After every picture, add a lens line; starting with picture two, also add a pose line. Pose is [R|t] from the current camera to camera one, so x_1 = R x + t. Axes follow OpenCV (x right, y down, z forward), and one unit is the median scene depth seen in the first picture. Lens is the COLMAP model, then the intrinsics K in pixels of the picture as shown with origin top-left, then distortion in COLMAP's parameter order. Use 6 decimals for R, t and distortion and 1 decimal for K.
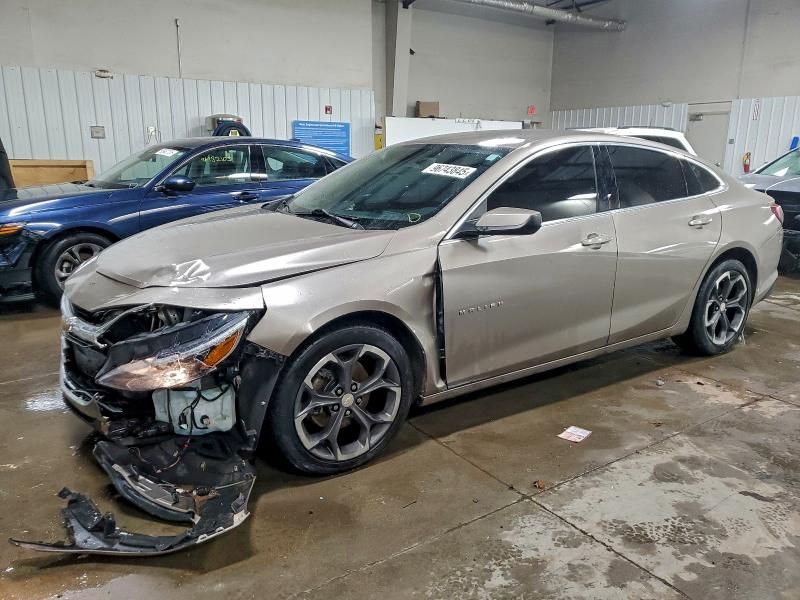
lens RADIAL K [[625.3, 0, 400.0], [0, 625.3, 300.0], [0, 0, 1]] dist [-0.001845, 0.004002]
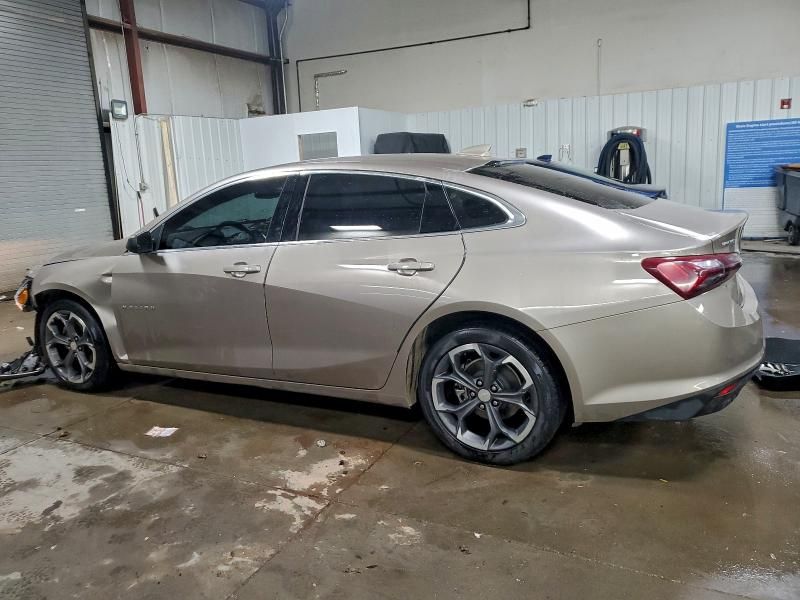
lens RADIAL K [[636.9, 0, 400.0], [0, 636.9, 300.0], [0, 0, 1]] dist [0.024908, 0.004821]
pose [[0.471017, 0.143630, -0.870352, 1.349648], [-0.156495, 0.984610, 0.077793, -0.166930], [0.868131, 0.099564, 0.486246, 0.722889]]
